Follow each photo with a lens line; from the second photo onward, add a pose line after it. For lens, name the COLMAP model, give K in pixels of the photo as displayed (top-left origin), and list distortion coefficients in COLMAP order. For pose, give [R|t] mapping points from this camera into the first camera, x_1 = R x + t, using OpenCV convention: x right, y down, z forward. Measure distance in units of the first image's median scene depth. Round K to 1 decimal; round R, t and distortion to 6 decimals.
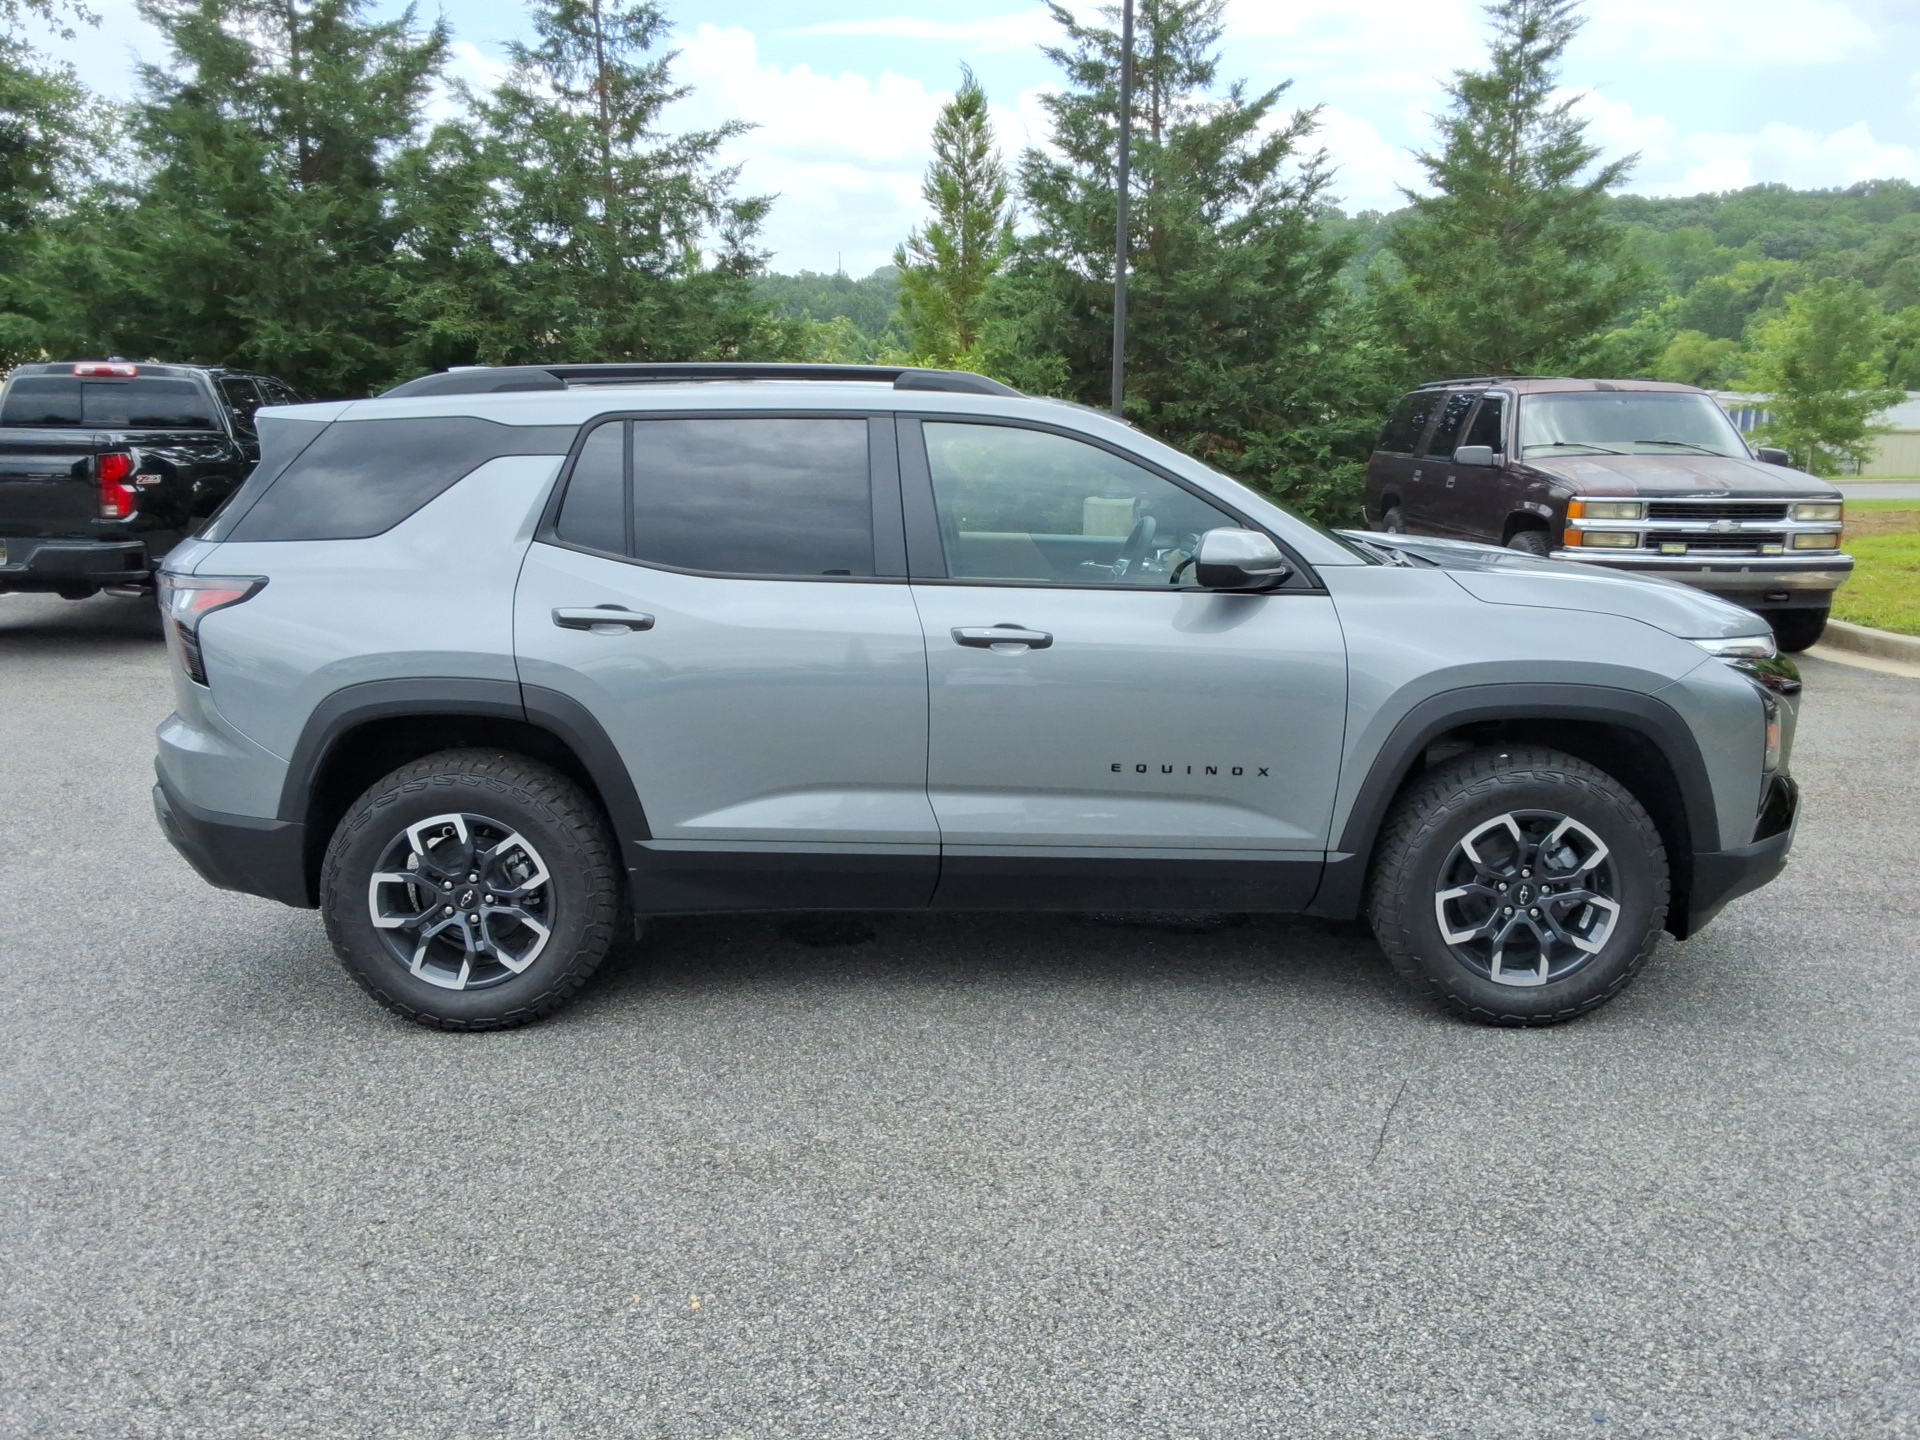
lens RADIAL K [[1547.8, 0, 978.9], [0, 1547.8, 710.8], [0, 0, 1]] dist [0.116448, -0.192361]
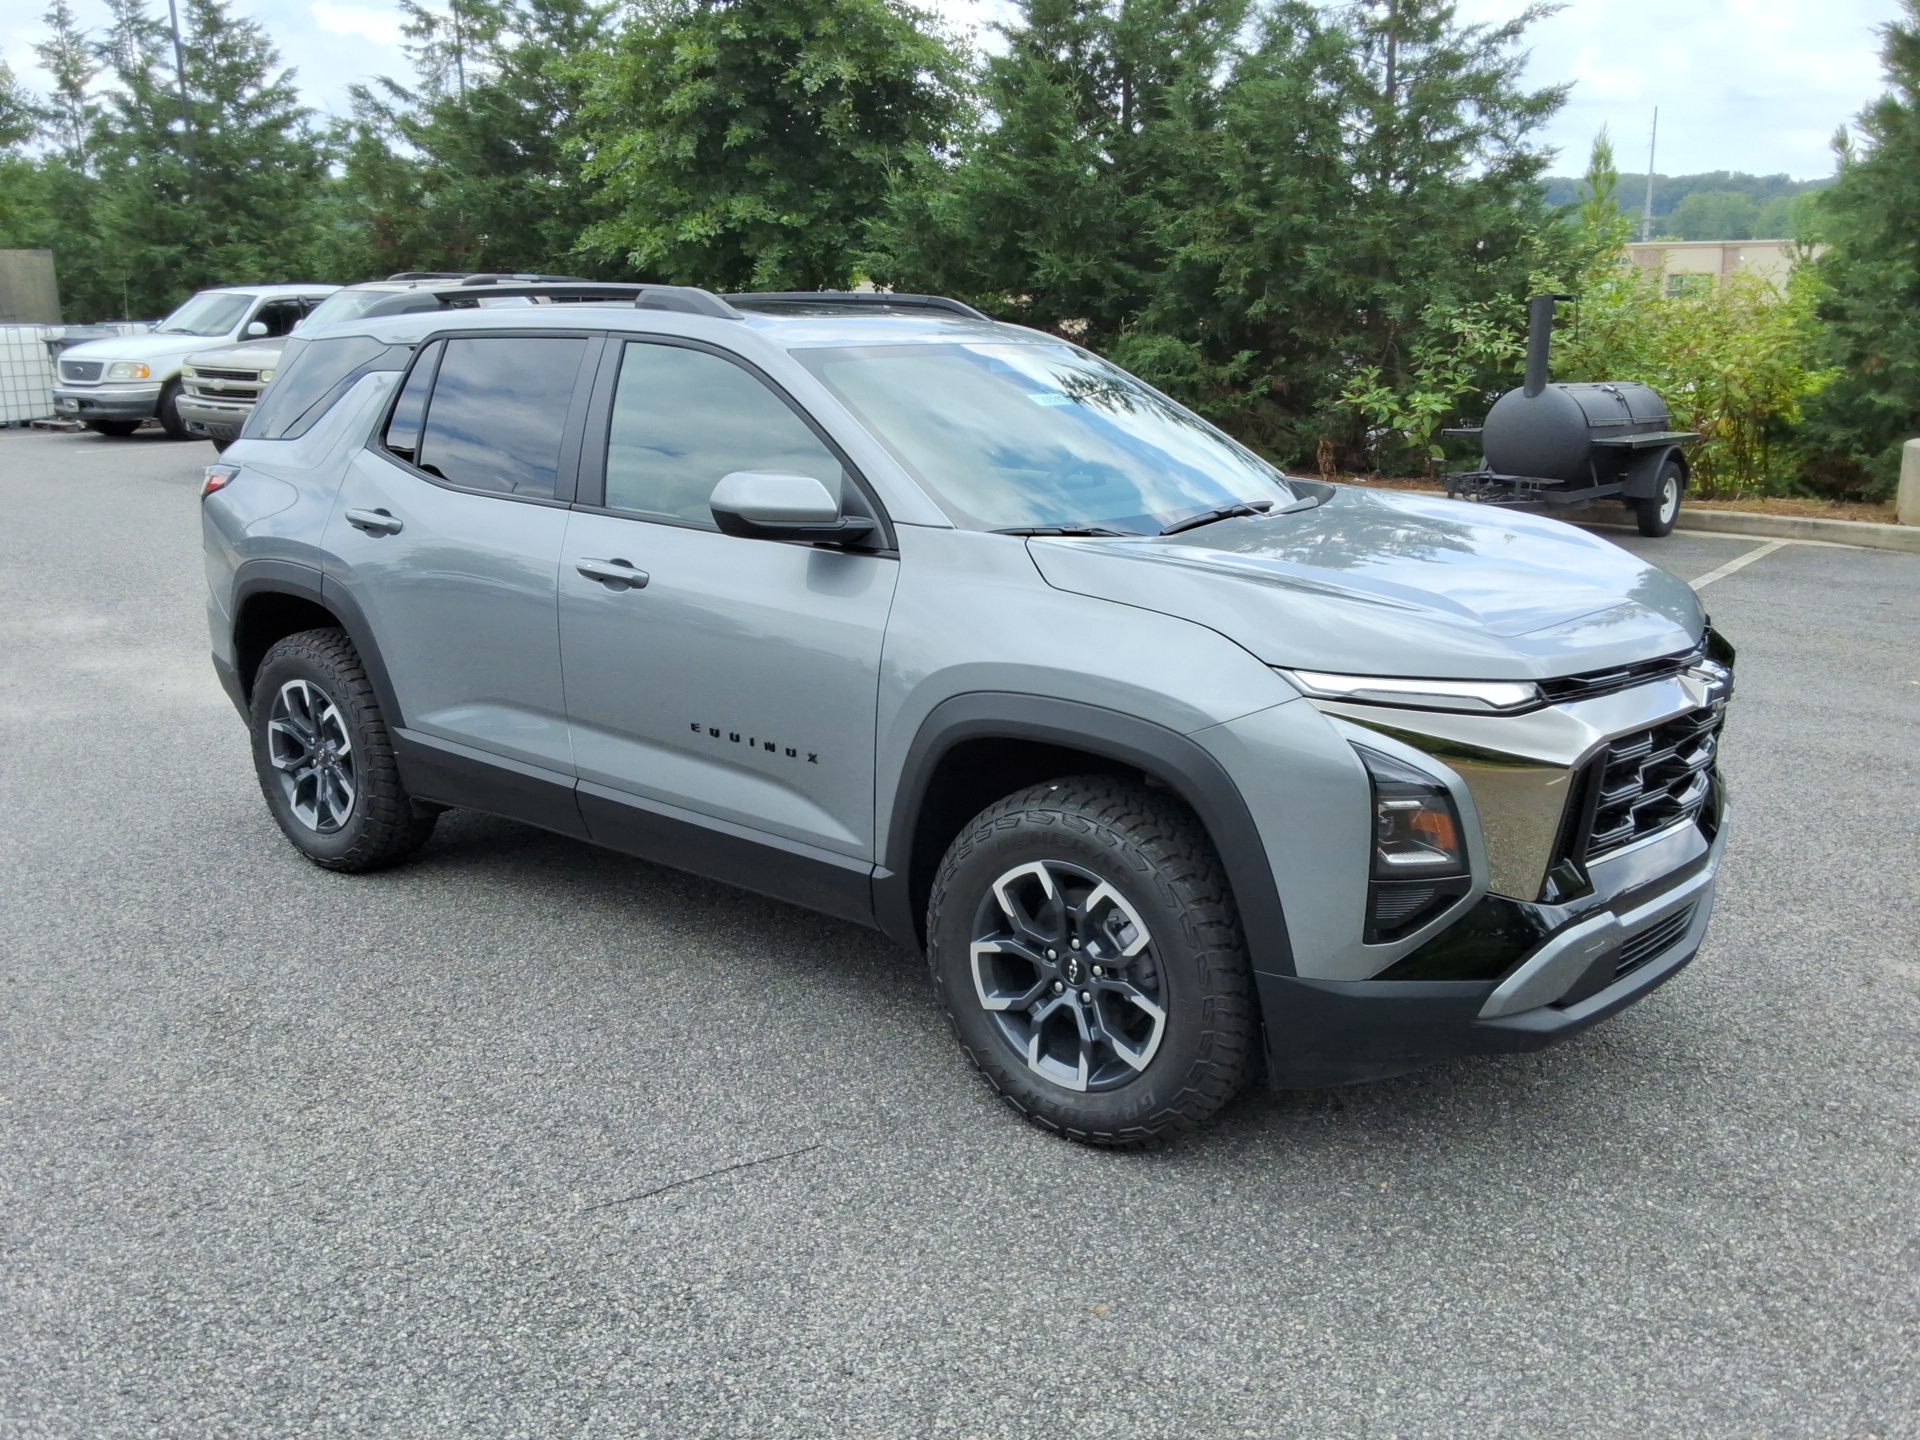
lens RADIAL K [[1547.8, 0, 978.9], [0, 1547.8, 710.8], [0, 0, 1]] dist [0.116448, -0.192361]
pose [[0.785582, 0.144272, -0.601704, 0.751181], [-0.115556, 0.989537, 0.086394, -0.069703], [0.607872, 0.001661, 0.794033, 0.365762]]
